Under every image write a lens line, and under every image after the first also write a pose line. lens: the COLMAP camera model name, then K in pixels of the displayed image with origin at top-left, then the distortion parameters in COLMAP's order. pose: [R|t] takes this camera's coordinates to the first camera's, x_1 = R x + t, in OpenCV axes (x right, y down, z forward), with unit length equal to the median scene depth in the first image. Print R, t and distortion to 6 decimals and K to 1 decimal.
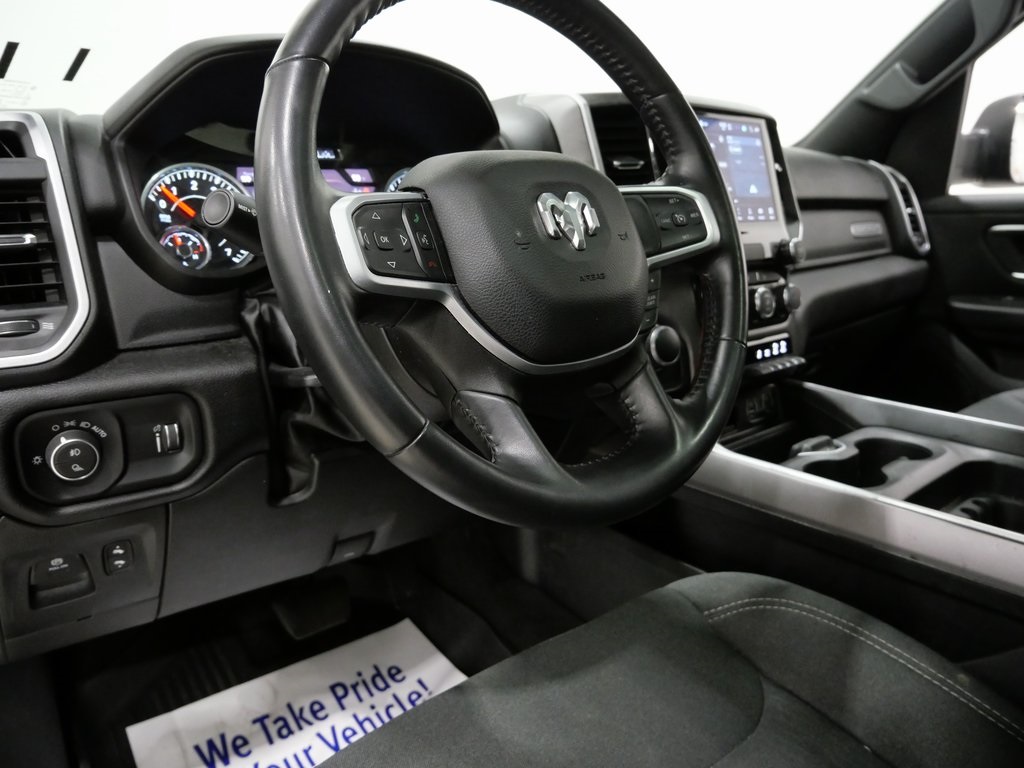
lens RADIAL K [[751.3, 0, 512.0], [0, 751.3, 384.0], [0, 0, 1]] dist [-0.034800, 0.000712]
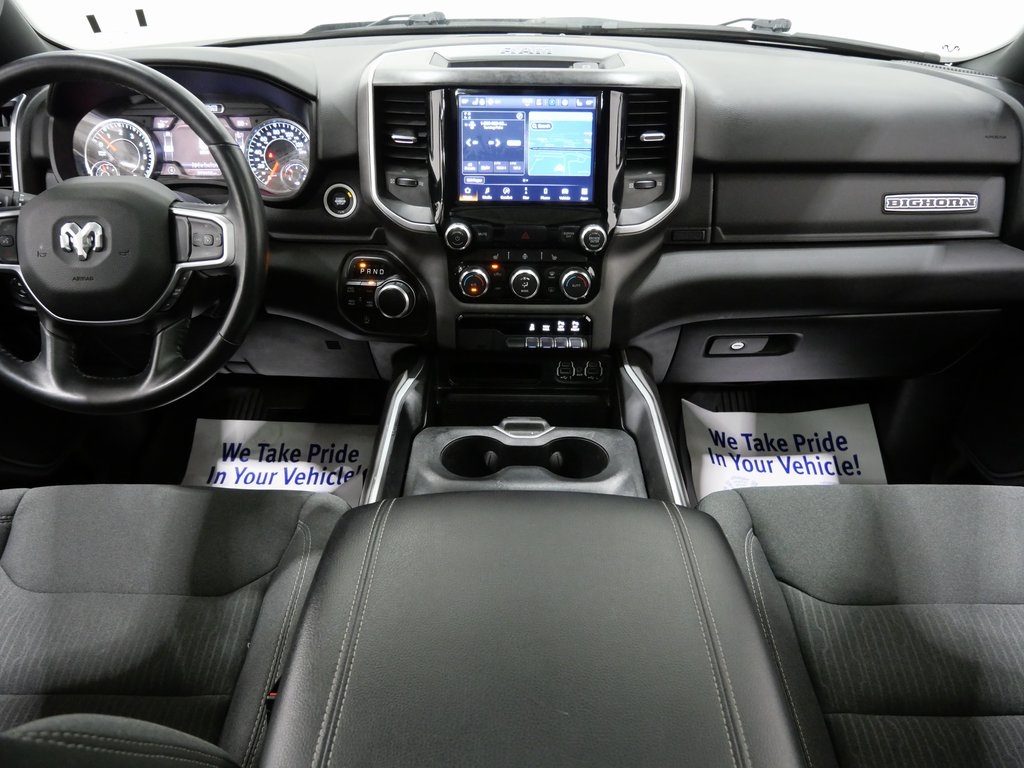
lens RADIAL K [[751.3, 0, 512.0], [0, 751.3, 384.0], [0, 0, 1]] dist [-0.034800, 0.000712]
pose [[0.755619, 0.354701, -0.550660, 1.295560], [-0.165234, 0.916721, 0.363759, -0.489880], [0.633827, -0.183876, 0.751301, 0.225035]]
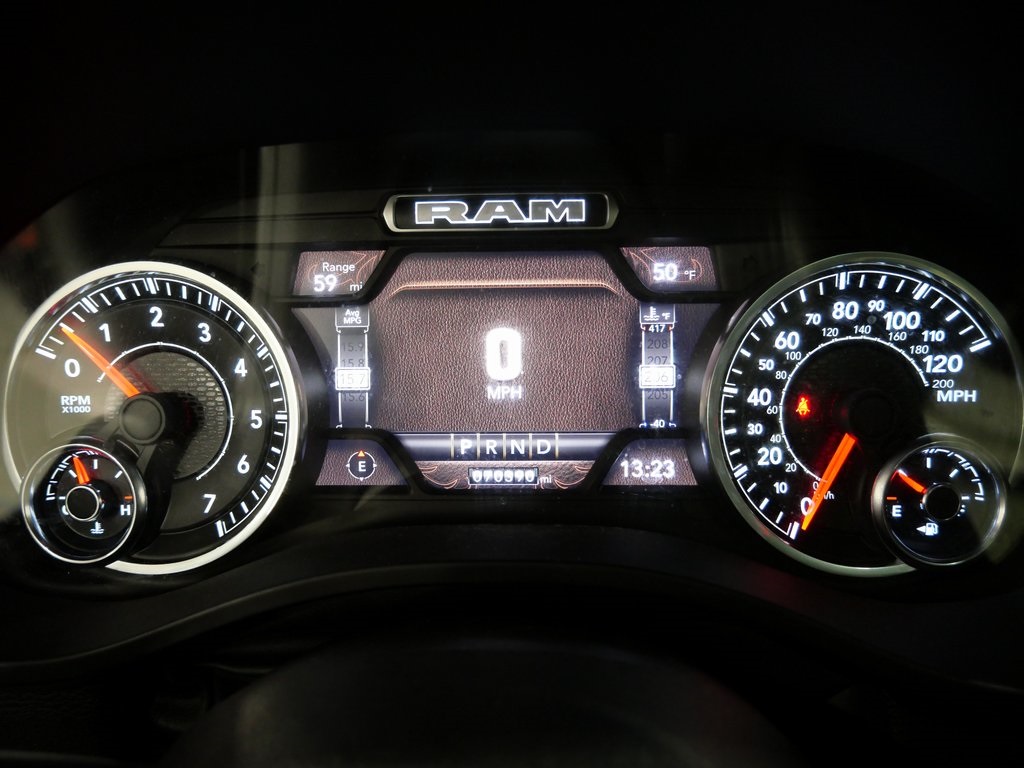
lens RADIAL K [[751.3, 0, 512.0], [0, 751.3, 384.0], [0, 0, 1]] dist [-0.034800, 0.000712]
pose [[0.739487, 0.269118, -0.617037, -0.048725], [-0.142888, 0.958476, 0.246791, -0.351488], [0.657831, -0.094332, 0.747235, 0.827594]]
